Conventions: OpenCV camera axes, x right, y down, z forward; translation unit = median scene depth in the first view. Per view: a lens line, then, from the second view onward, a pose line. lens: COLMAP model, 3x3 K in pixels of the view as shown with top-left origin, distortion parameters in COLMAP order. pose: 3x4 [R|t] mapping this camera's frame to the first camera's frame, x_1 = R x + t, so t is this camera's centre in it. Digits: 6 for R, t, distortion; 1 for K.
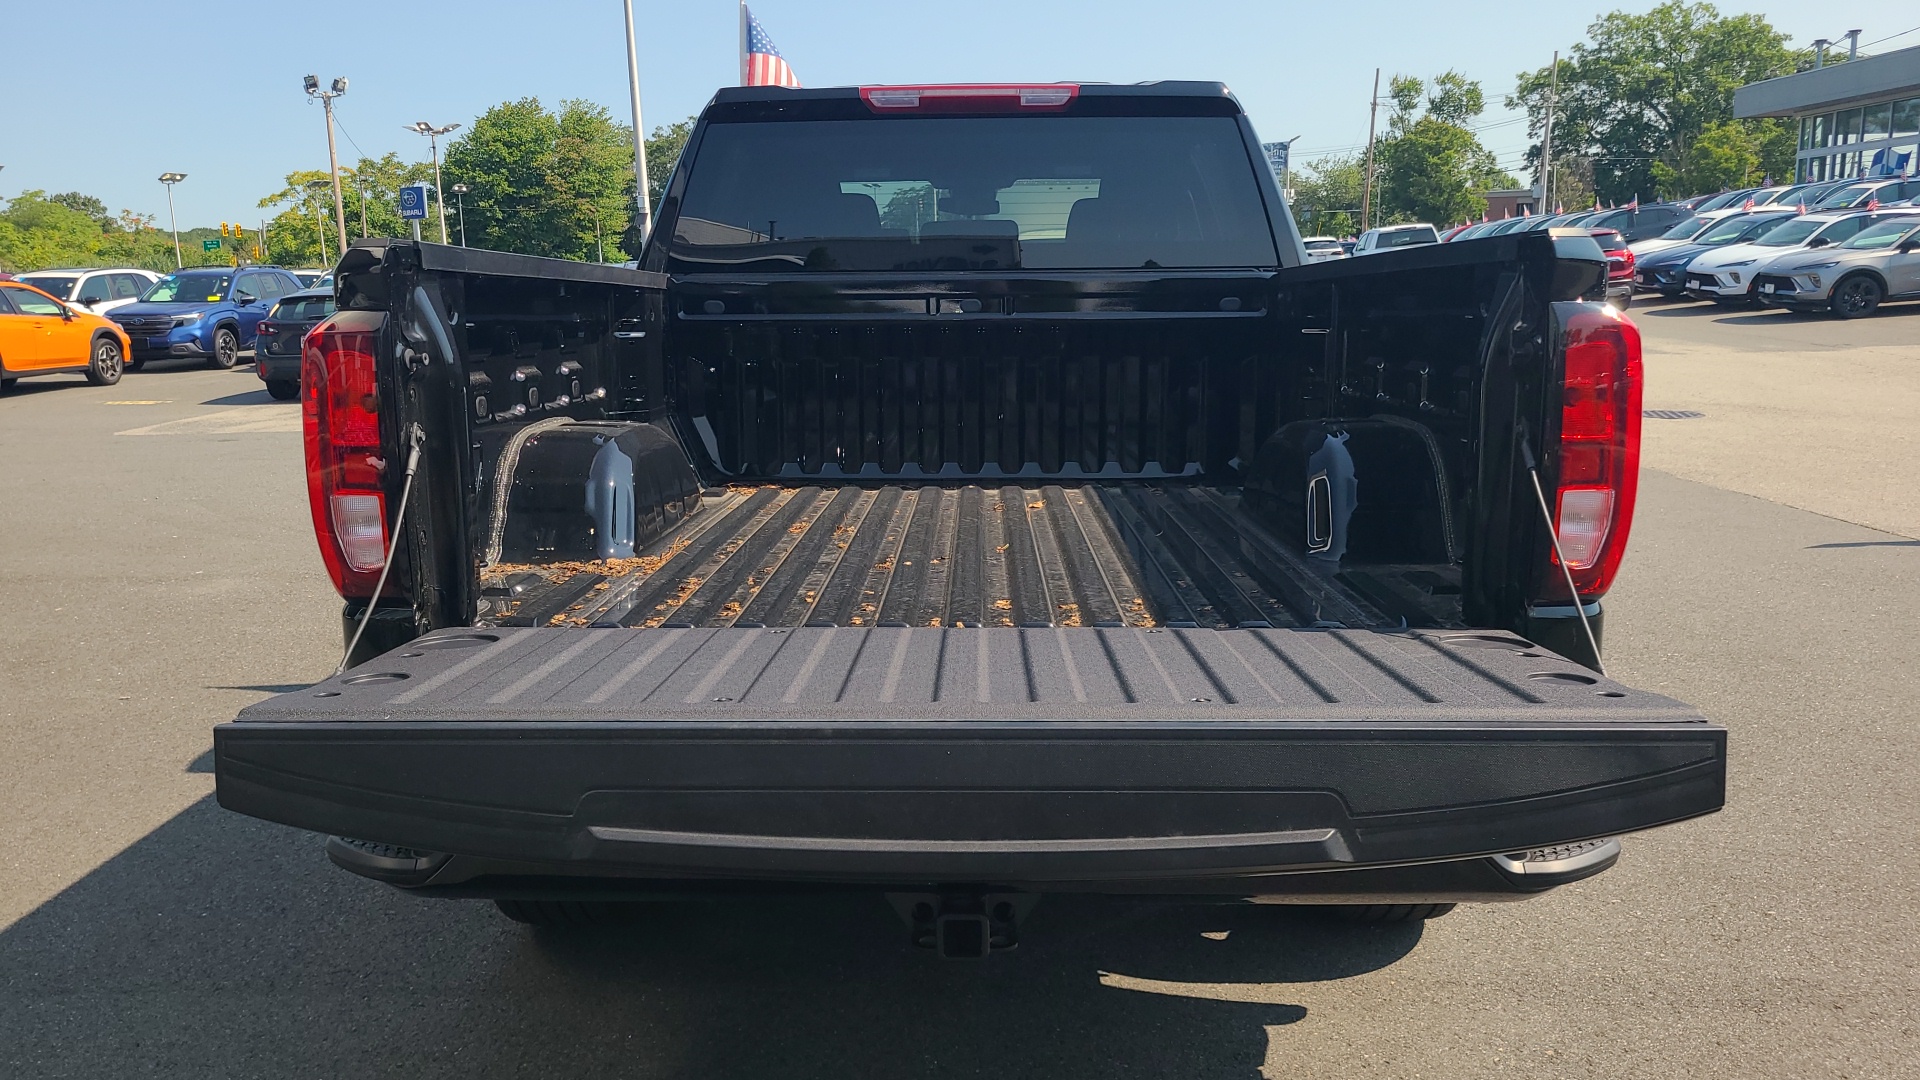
lens RADIAL K [[1437.3, 0, 945.8], [0, 1437.3, 539.3], [0, 0, 1]] dist [0.049321, -0.028561]
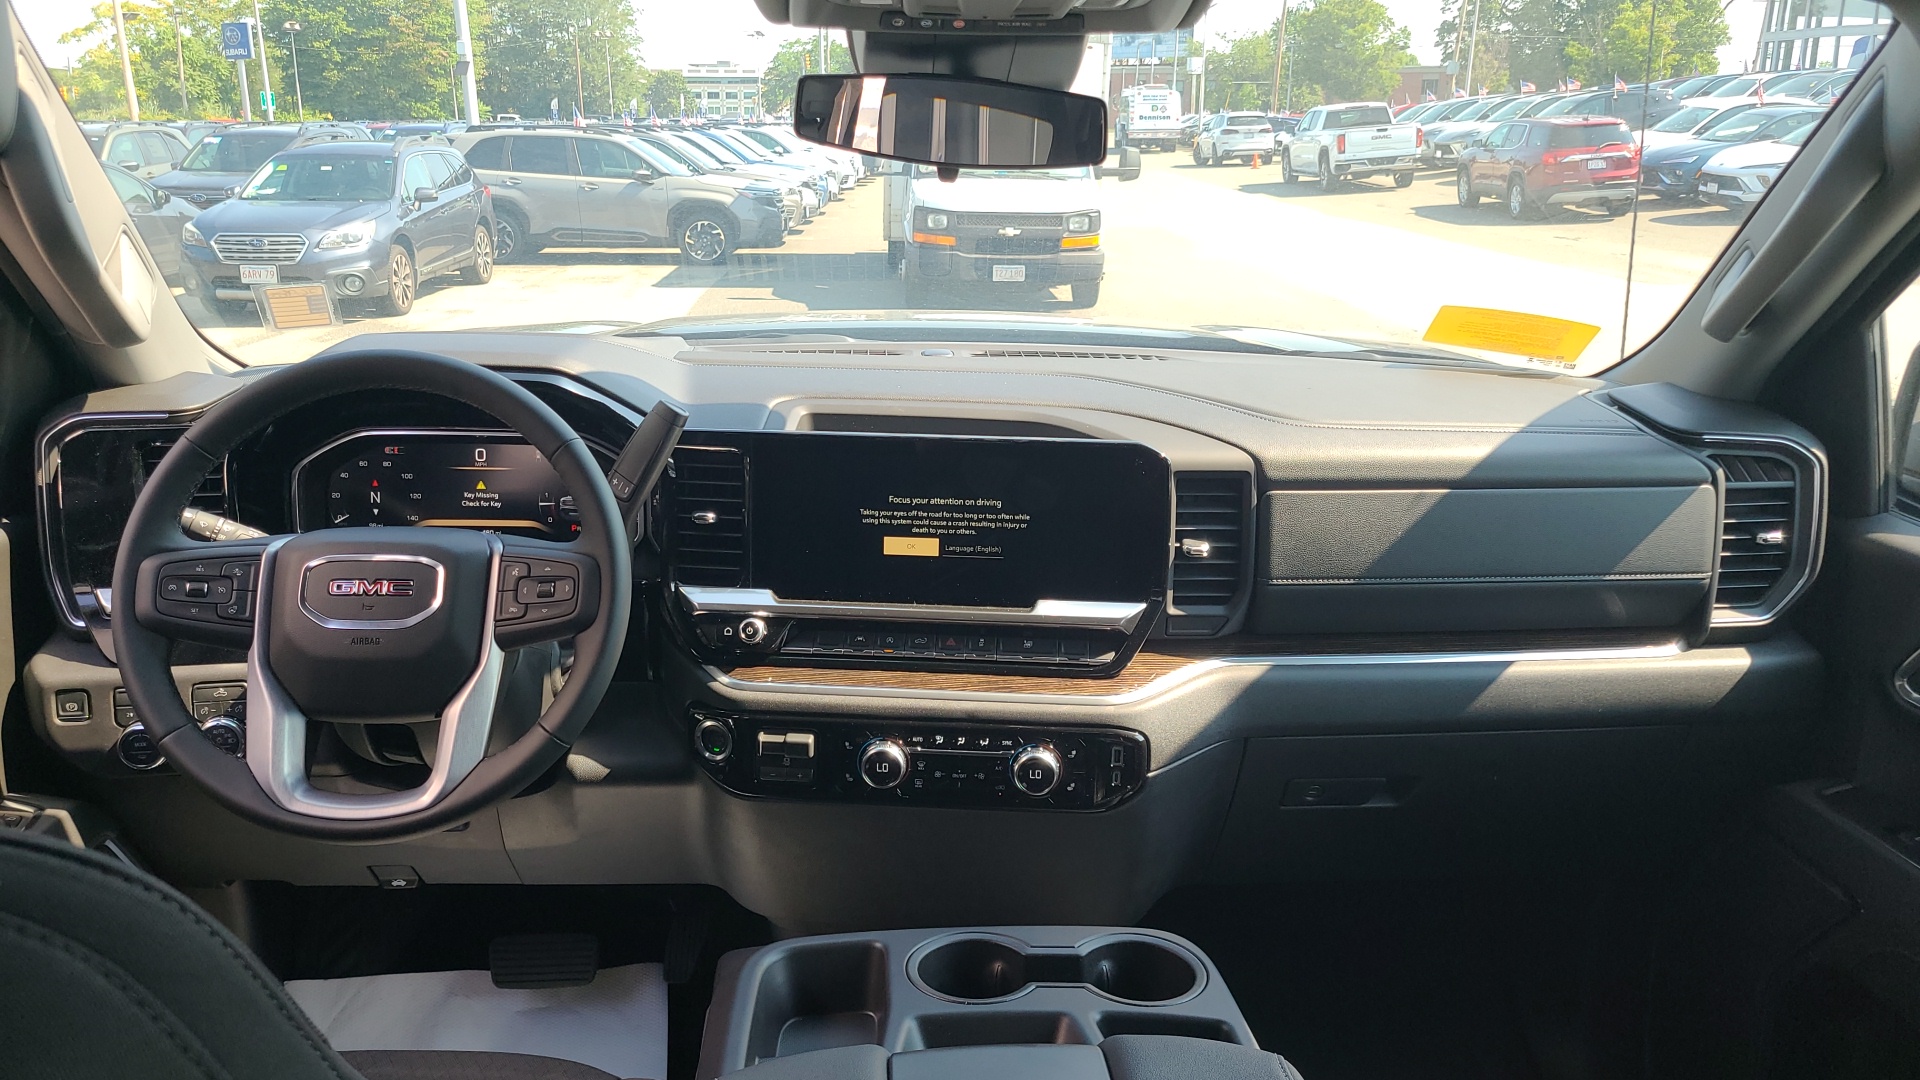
lens RADIAL K [[1437.3, 0, 939.3], [0, 1437.3, 528.6], [0, 0, 1]] dist [0.049321, -0.028561]
pose [[0.997148, 0.007683, 0.075079, -0.000337], [-0.013826, 0.996565, 0.081648, -0.020566], [-0.074194, -0.082453, 0.993829, 0.087015]]
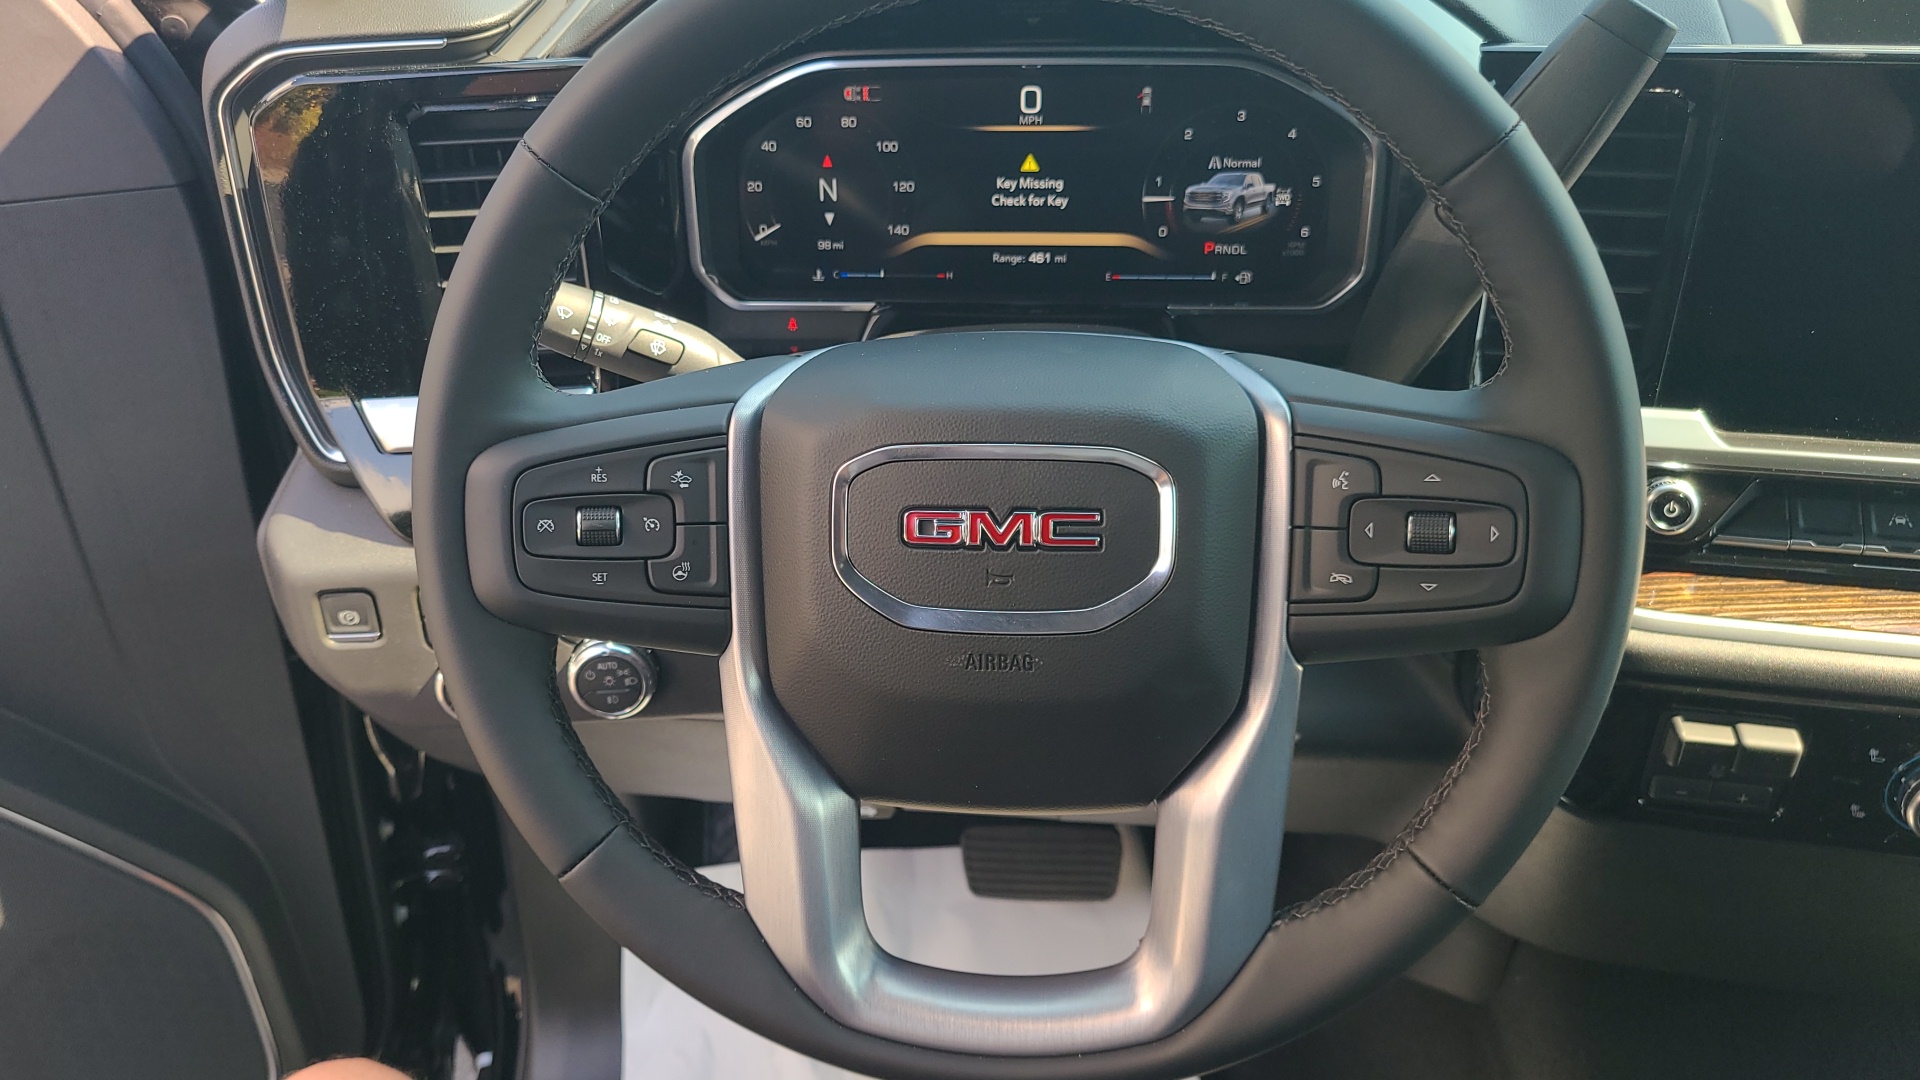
lens RADIAL K [[1437.3, 0, 926.3], [0, 1437.3, 533.6], [0, 0, 1]] dist [0.049321, -0.028561]
pose [[0.997591, 0.013705, -0.067996, -0.007082], [0.014057, 0.919997, 0.391674, -0.021195], [0.067924, -0.391686, 0.917588, 0.101142]]
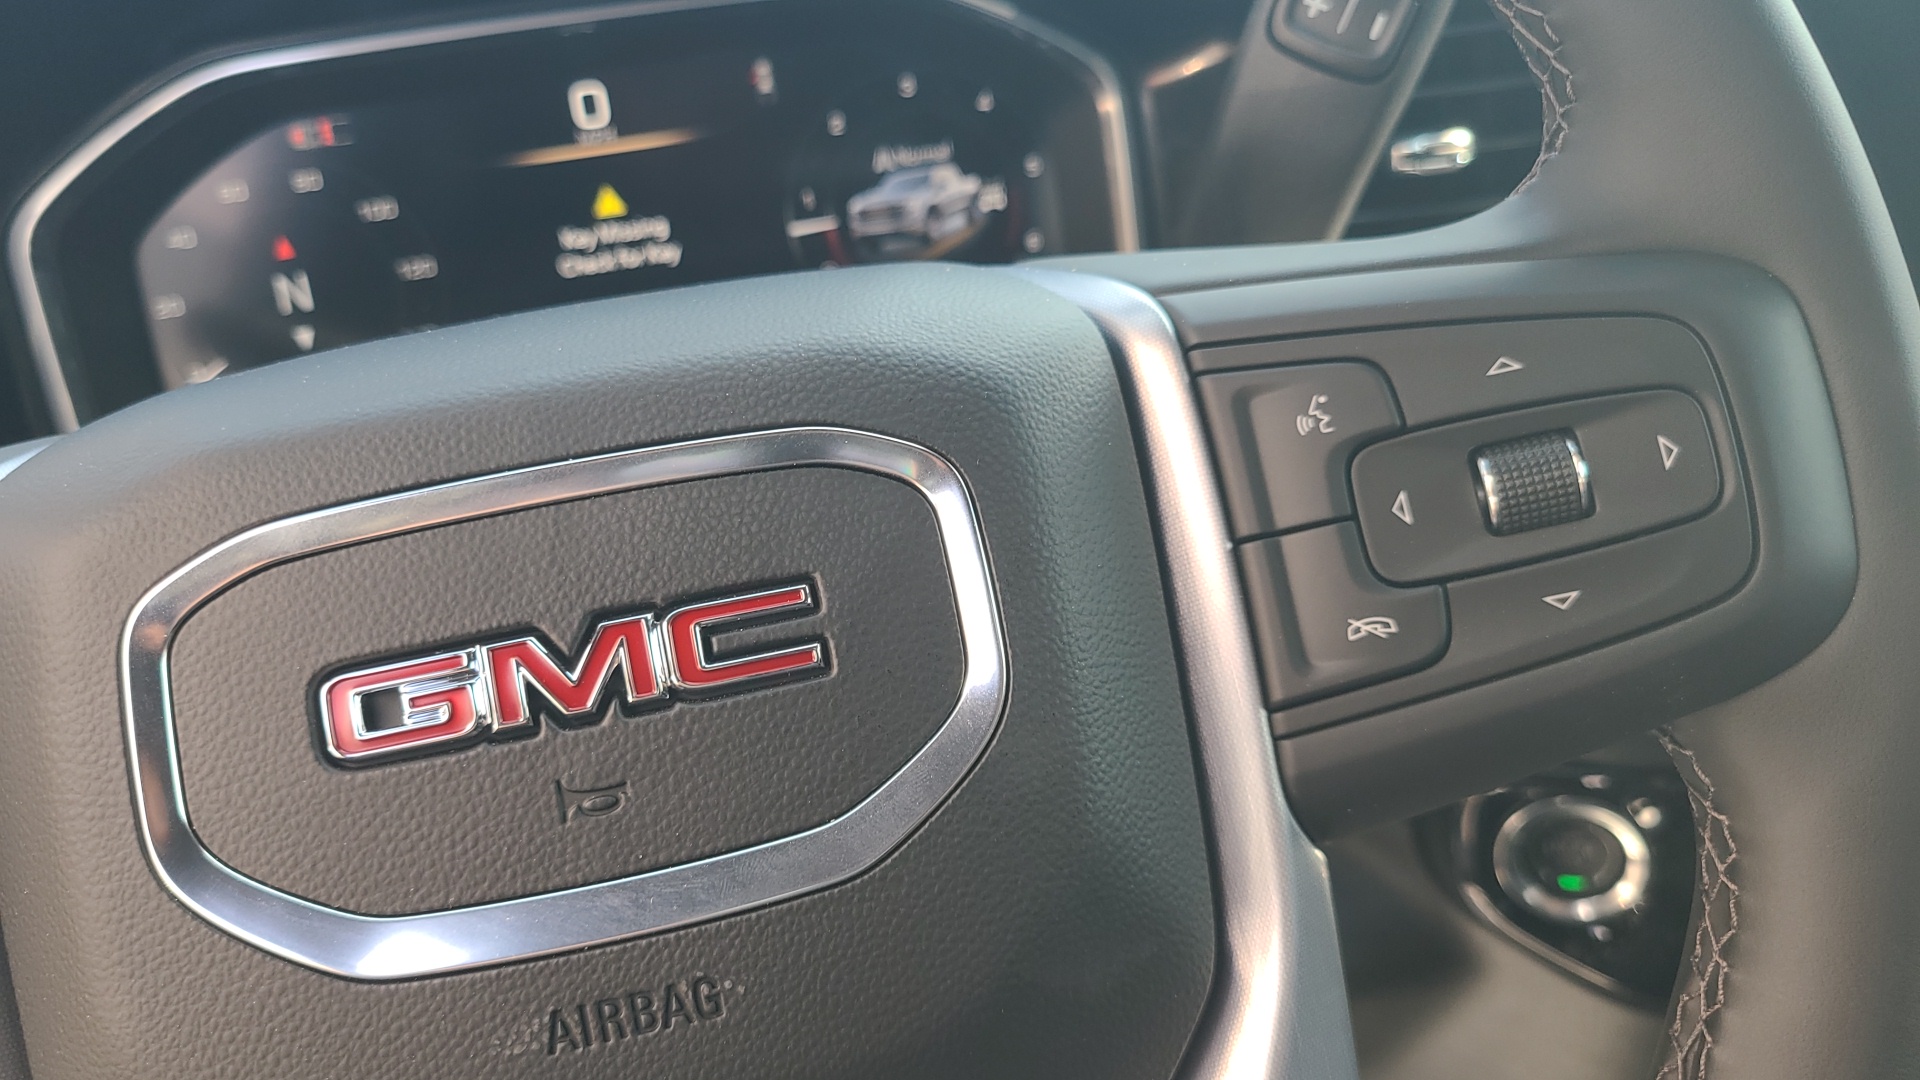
lens RADIAL K [[1502.3, 0, 921.5], [0, 1502.3, 534.0], [0, 0, 1]] dist [-0.005644, 0.002957]
pose [[0.973266, -0.184262, 0.137115, -0.006842], [0.150826, 0.962966, 0.223490, -0.018803], [-0.173218, -0.196835, 0.965014, 0.105616]]
